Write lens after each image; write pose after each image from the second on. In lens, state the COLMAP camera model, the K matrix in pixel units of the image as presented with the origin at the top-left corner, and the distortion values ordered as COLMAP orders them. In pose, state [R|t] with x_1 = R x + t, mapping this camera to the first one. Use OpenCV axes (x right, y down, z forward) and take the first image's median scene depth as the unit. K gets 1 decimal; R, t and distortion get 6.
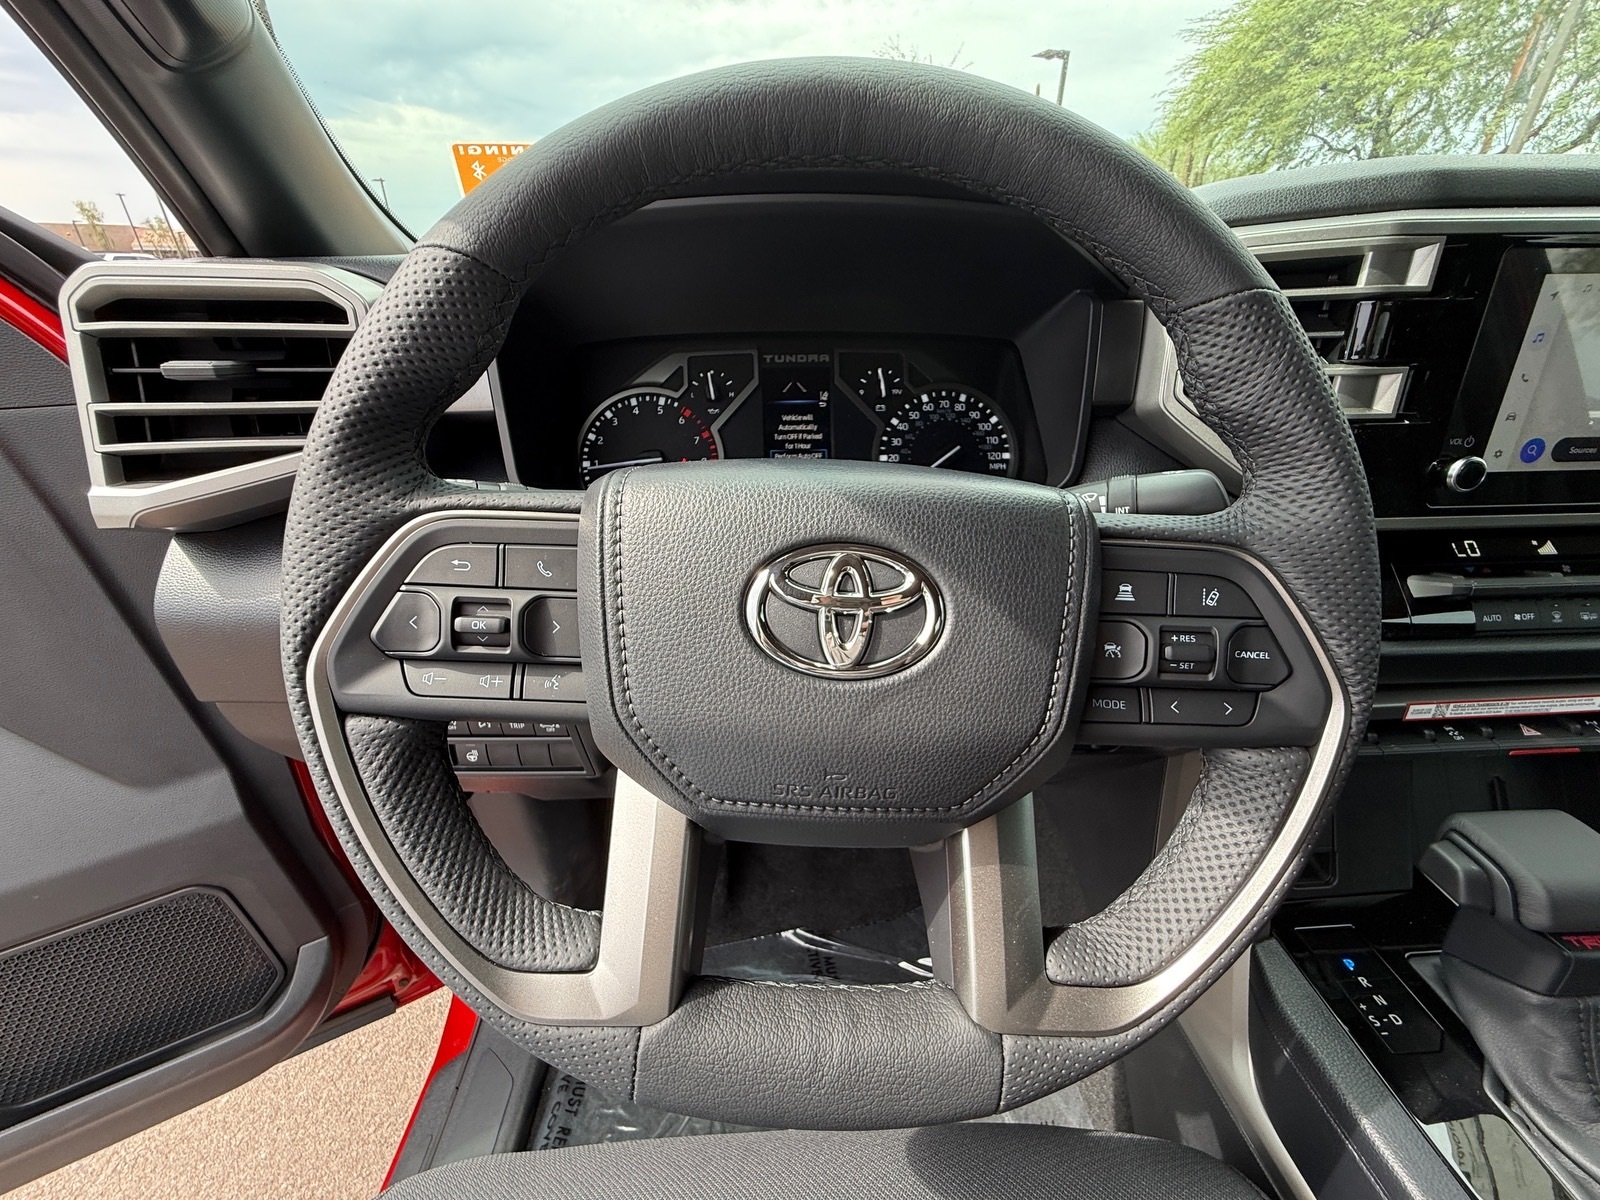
lens RADIAL K [[639.3, 0, 827.4], [0, 639.3, 600.5], [0, 0, 1]] dist [0.008989, 0.000053]
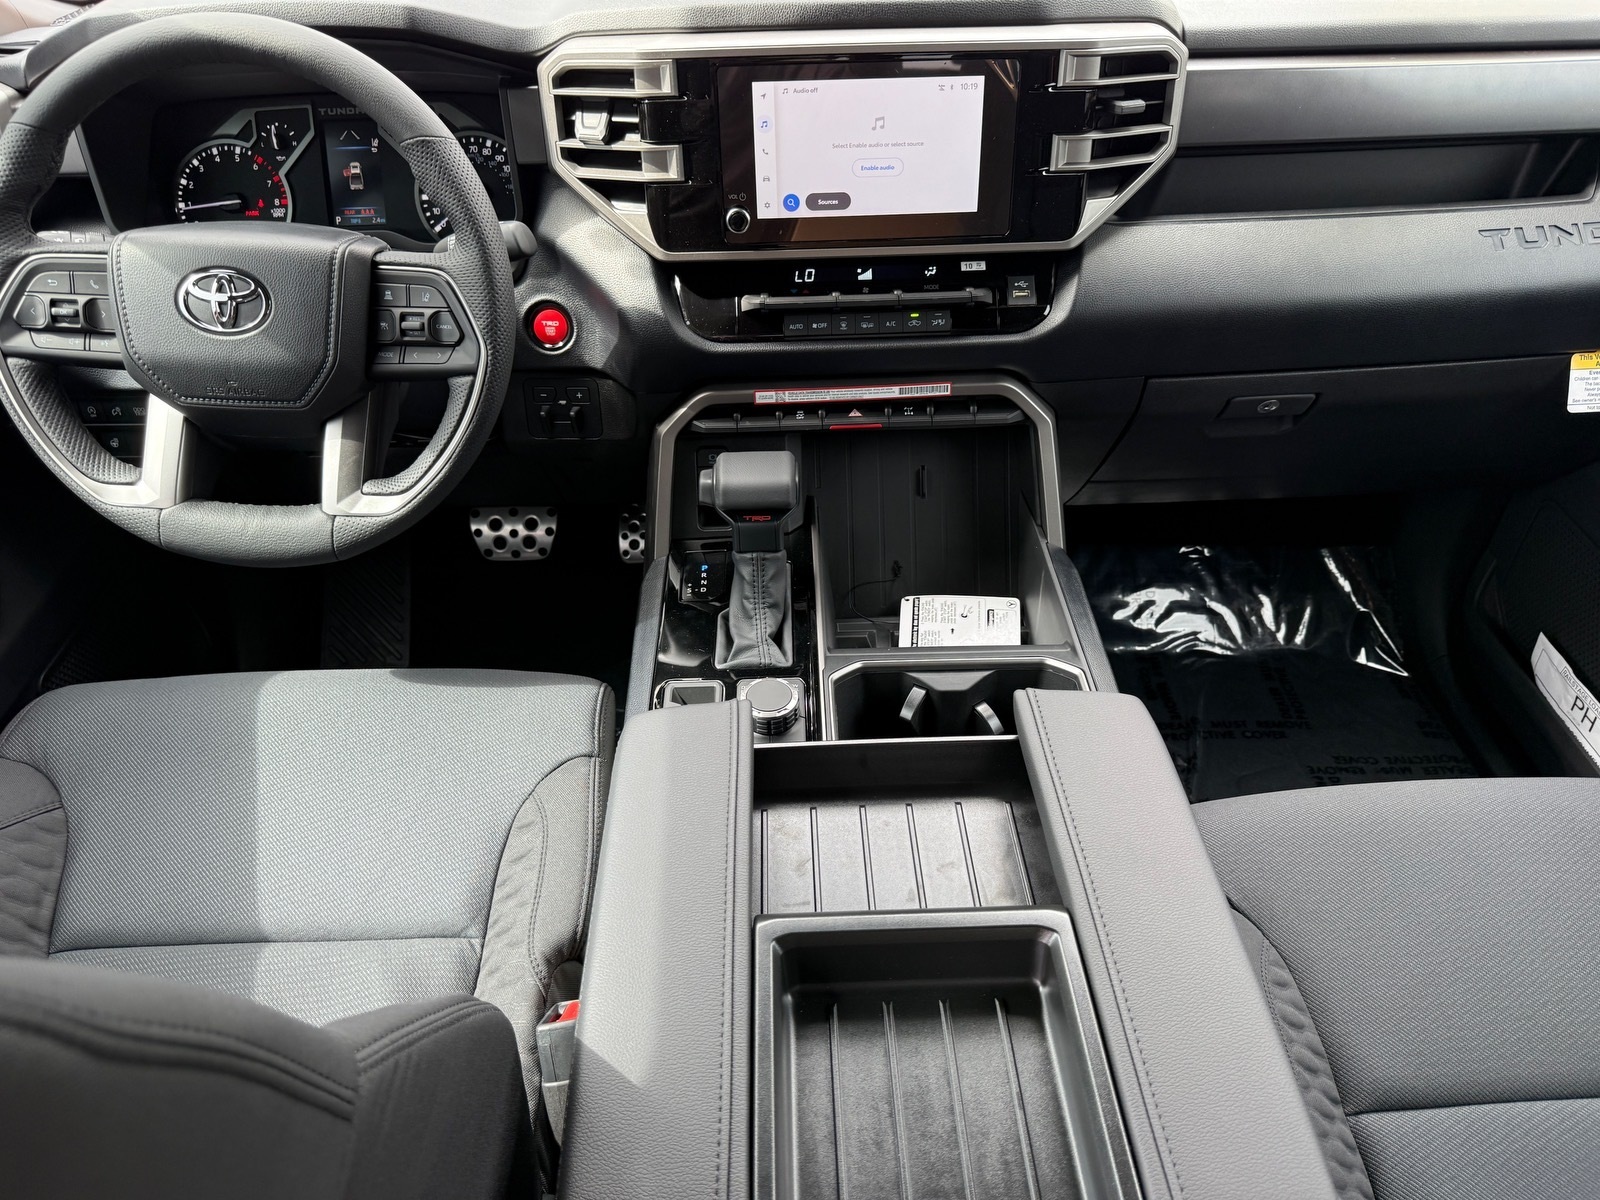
lens RADIAL K [[1094.3, 0, 790.4], [0, 1094.3, 593.4], [0, 0, 1]] dist [0.011234, -0.024015]
pose [[0.998819, 0.011874, -0.047108, 1.248002], [-0.002770, 0.982011, 0.188805, 0.163471], [0.048503, -0.188451, 0.980884, -1.586910]]
